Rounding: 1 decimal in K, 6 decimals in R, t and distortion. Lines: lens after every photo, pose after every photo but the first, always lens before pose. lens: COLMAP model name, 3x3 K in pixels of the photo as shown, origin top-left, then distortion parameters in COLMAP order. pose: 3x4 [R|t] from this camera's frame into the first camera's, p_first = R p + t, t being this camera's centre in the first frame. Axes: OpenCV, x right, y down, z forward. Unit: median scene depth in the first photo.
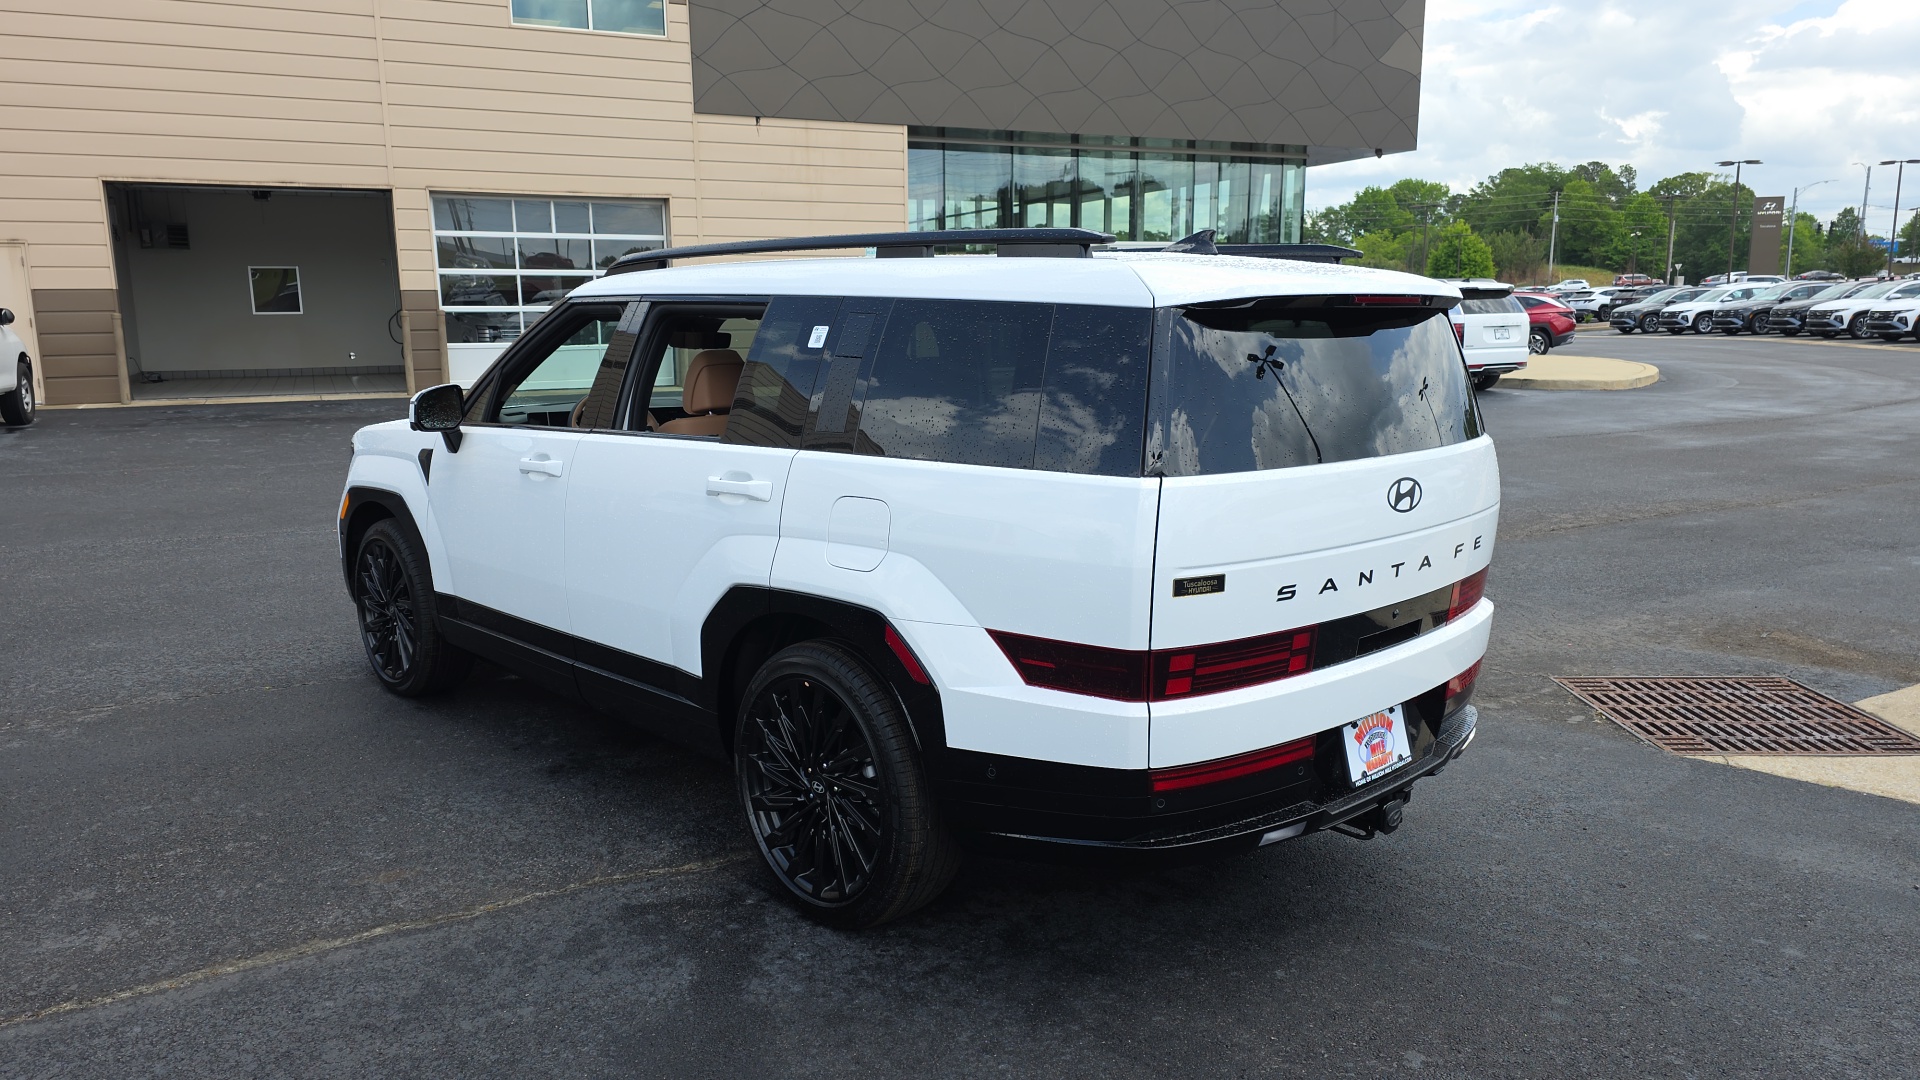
lens RADIAL K [[1328.6, 0, 945.8], [0, 1328.6, 539.5], [0, 0, 1]] dist [0.046635, -0.025072]
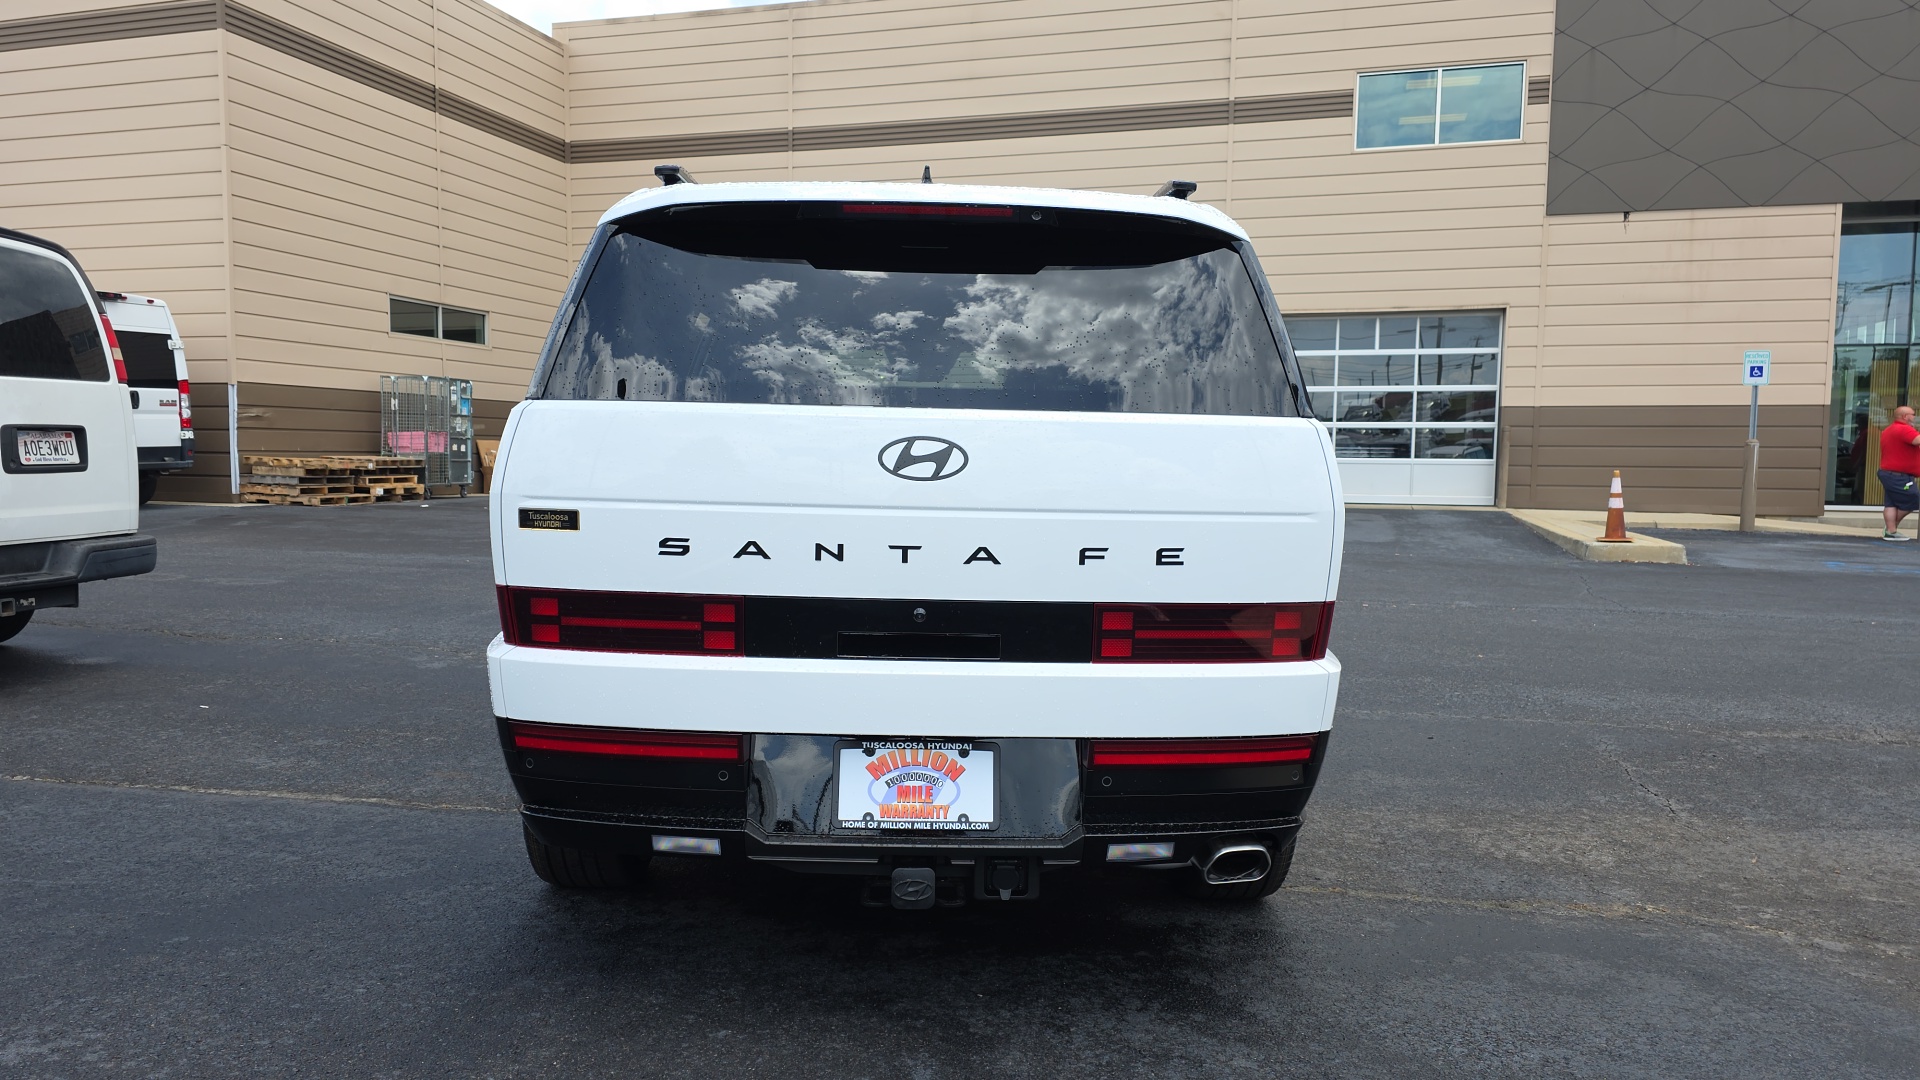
lens RADIAL K [[1328.6, 0, 943.3], [0, 1328.6, 538.6], [0, 0, 1]] dist [0.046635, -0.025072]
pose [[0.732783, 0.062395, -0.677596, 0.153388], [-0.136269, 0.989071, -0.056291, 0.009506], [0.666679, 0.133584, 0.733277, 0.078797]]
